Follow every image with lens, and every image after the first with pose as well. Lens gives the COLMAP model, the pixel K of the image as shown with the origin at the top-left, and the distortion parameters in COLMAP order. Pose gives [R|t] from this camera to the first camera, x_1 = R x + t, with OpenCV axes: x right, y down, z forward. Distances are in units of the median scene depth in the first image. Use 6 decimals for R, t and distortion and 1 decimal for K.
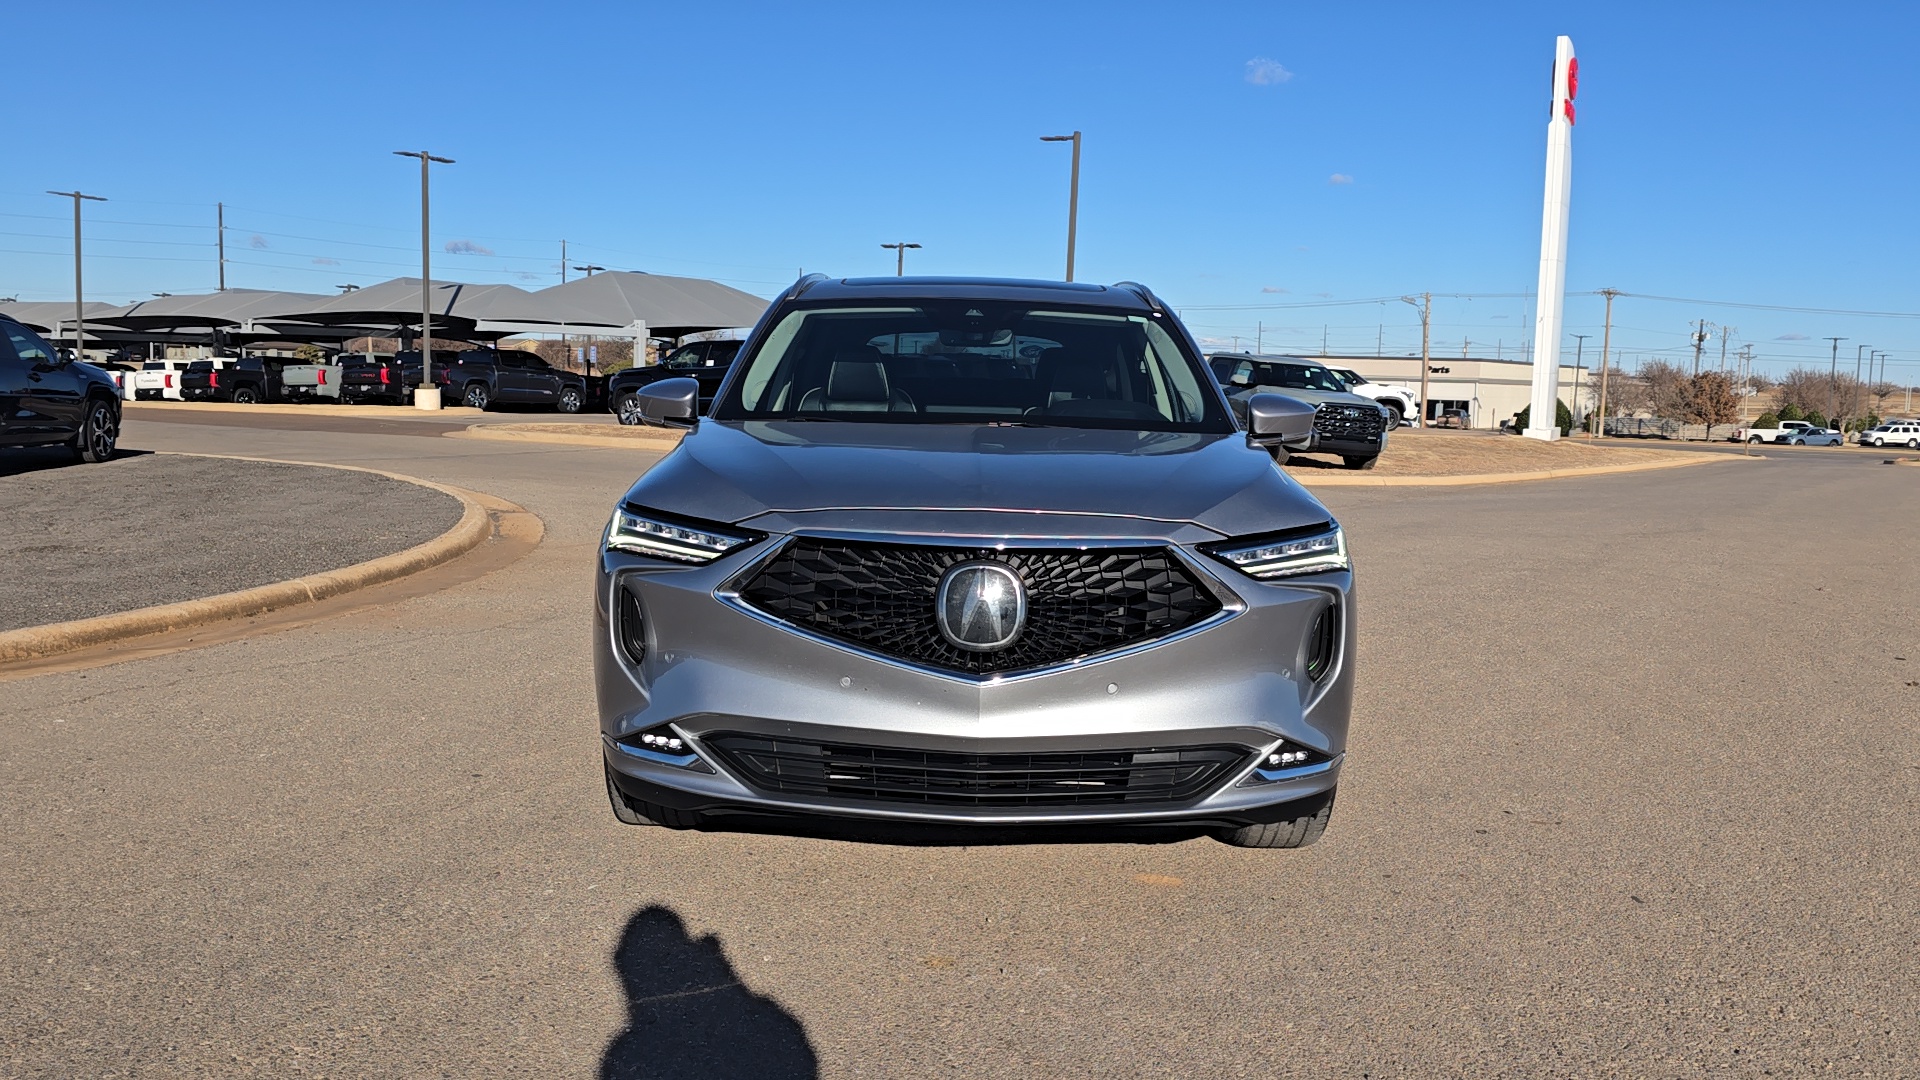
lens RADIAL K [[1590.7, 0, 951.1], [0, 1590.7, 548.1], [0, 0, 1]] dist [0.001701, -0.002080]
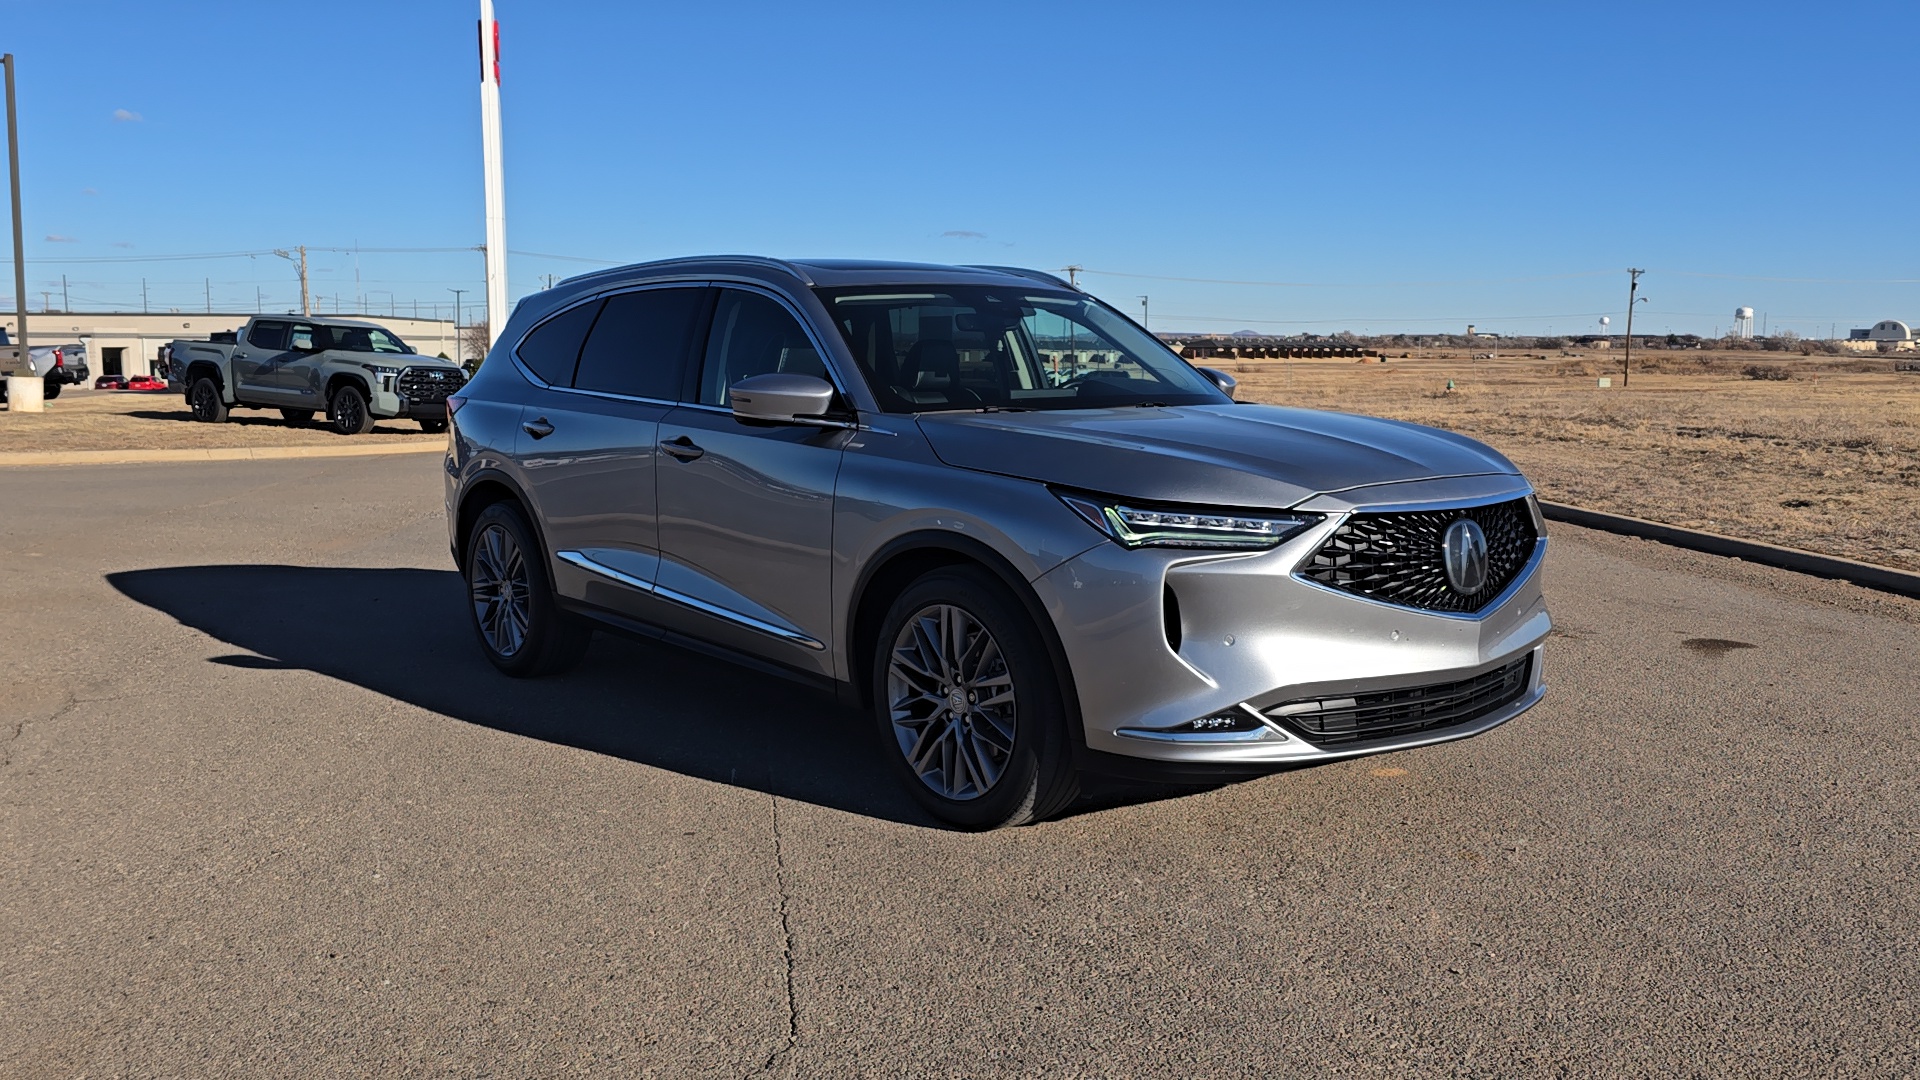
lens RADIAL K [[1590.7, 0, 951.1], [0, 1590.7, 548.1], [0, 0, 1]] dist [0.001701, -0.002080]
pose [[0.767874, -0.107873, 0.631453, -0.679342], [0.090015, 0.994109, 0.060364, -0.050401], [-0.634245, 0.010489, 0.773061, 0.209408]]
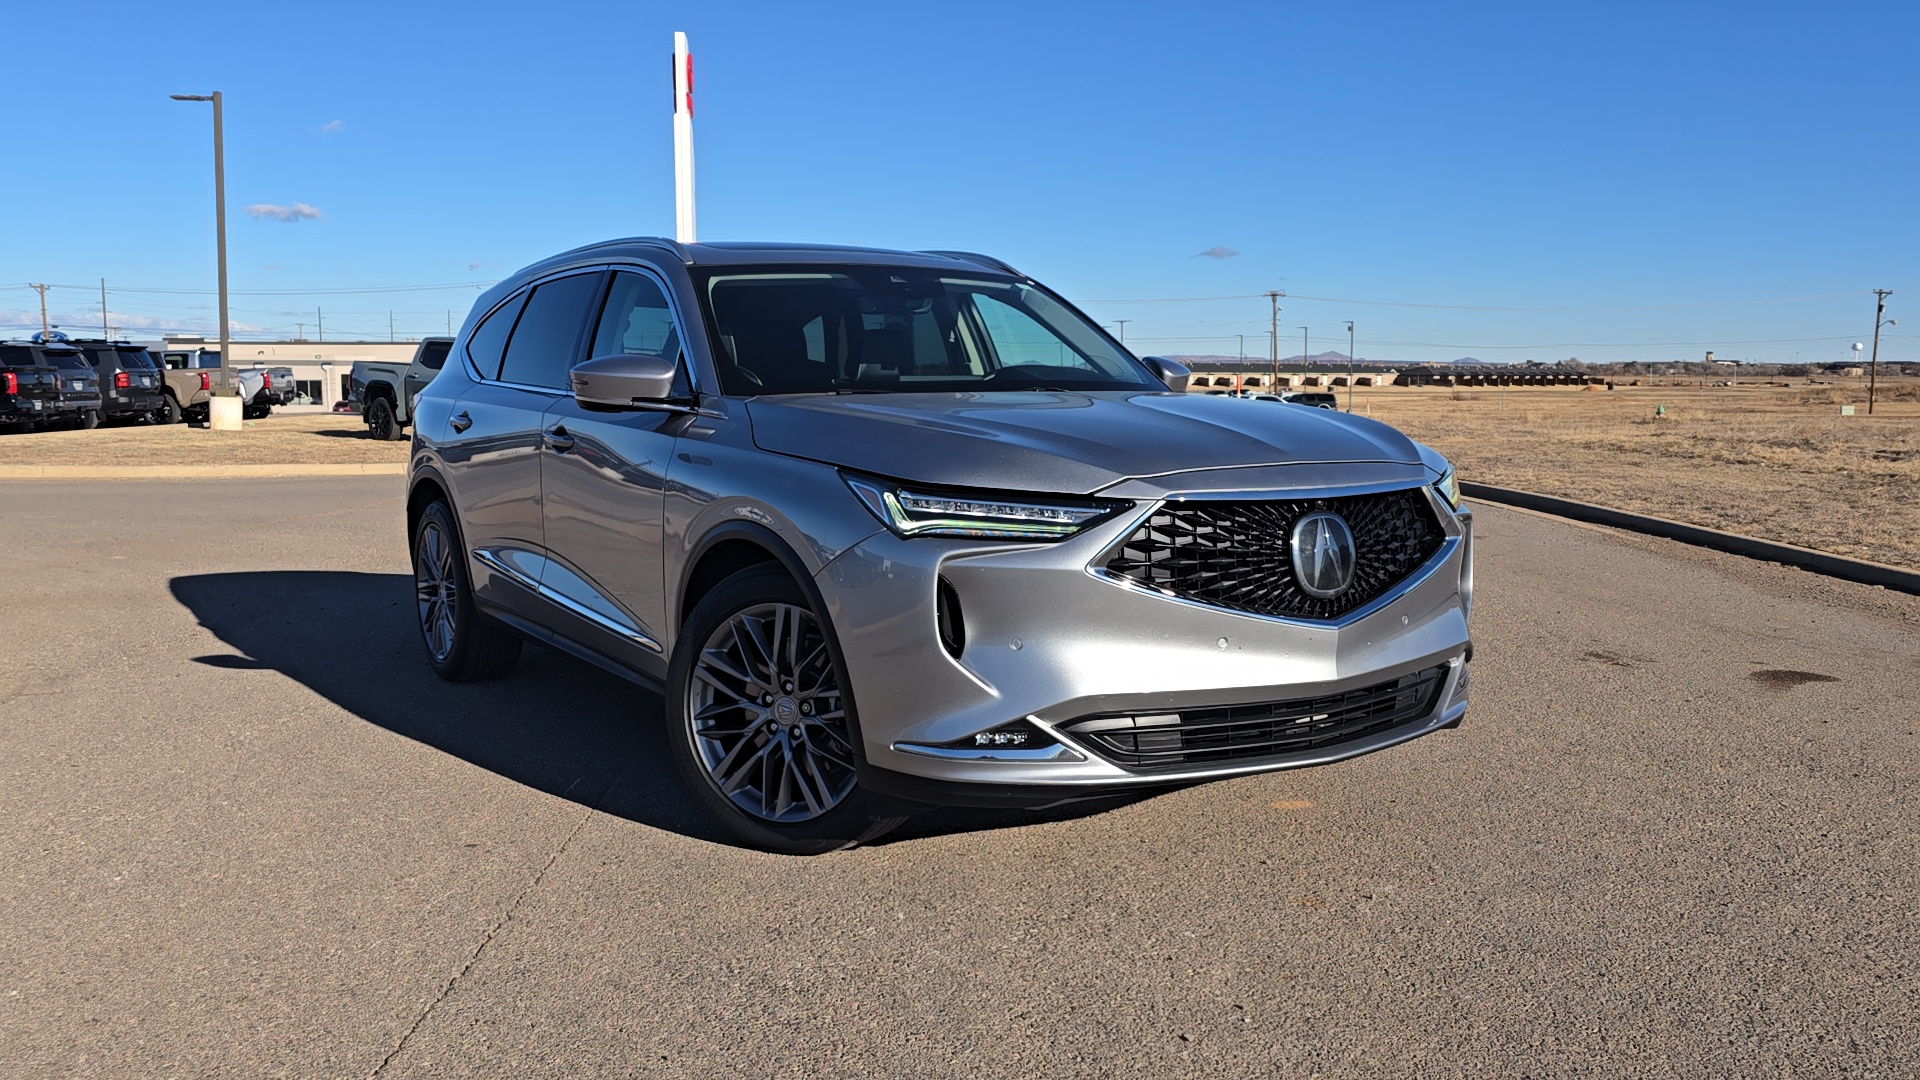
lens RADIAL K [[1598.0, 0, 960.0], [0, 1598.0, 540.0], [0, 0, 1]] dist [-0.004158, 0.008683]
pose [[0.838811, -0.084352, 0.537848, -0.485183], [0.082127, 0.996224, 0.028156, -0.014230], [-0.538192, 0.020554, 0.842571, 0.163741]]
